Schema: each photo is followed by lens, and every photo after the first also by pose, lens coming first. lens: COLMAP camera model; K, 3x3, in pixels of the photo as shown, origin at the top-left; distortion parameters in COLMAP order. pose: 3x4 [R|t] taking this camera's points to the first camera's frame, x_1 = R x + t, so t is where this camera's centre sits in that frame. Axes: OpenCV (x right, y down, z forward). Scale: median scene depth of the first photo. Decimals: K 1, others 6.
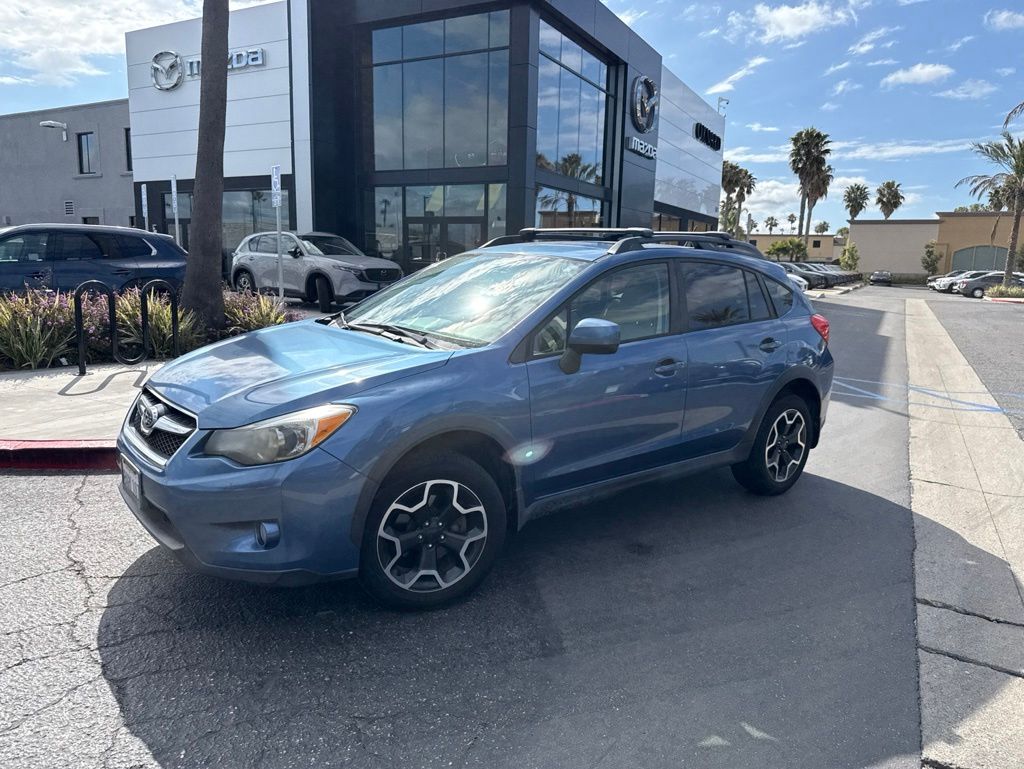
lens RADIAL K [[723.9, 0, 506.7], [0, 723.9, 386.8], [0, 0, 1]] dist [0.018260, -0.022042]
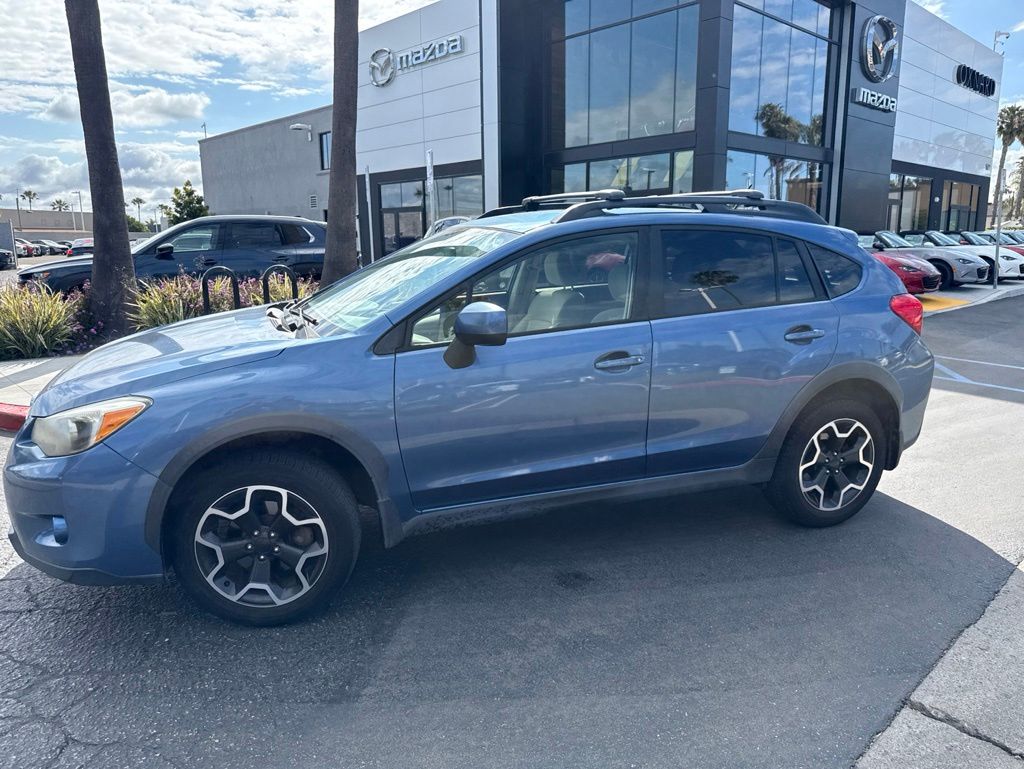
lens RADIAL K [[725.3, 0, 507.9], [0, 725.3, 393.3], [0, 0, 1]] dist [0.012493, -0.016127]
pose [[0.948221, 0.036644, -0.315491, 0.161679], [-0.025668, 0.998914, 0.038877, -0.009071], [0.316573, -0.028766, 0.948132, 0.086864]]
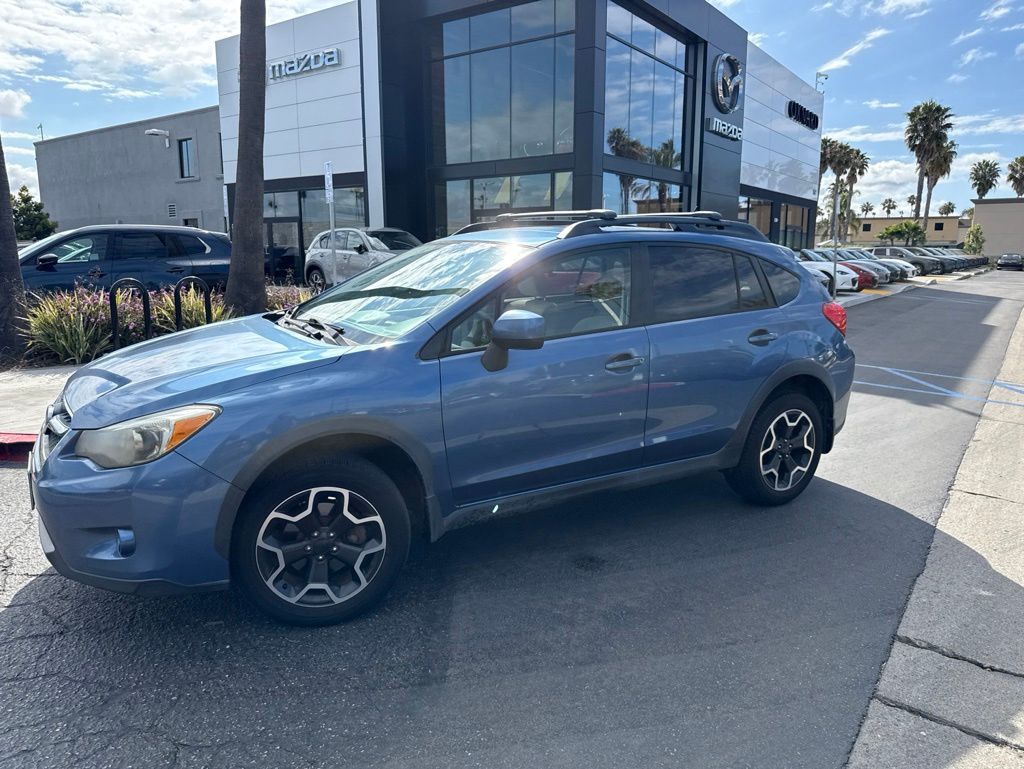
lens RADIAL K [[723.9, 0, 506.7], [0, 723.9, 386.8], [0, 0, 1]] dist [0.018260, -0.022042]
pose [[0.990901, 0.003094, -0.134557, 0.089475], [-0.001731, 0.999946, 0.010242, -0.003006], [0.134581, -0.009916, 0.990853, 0.039569]]
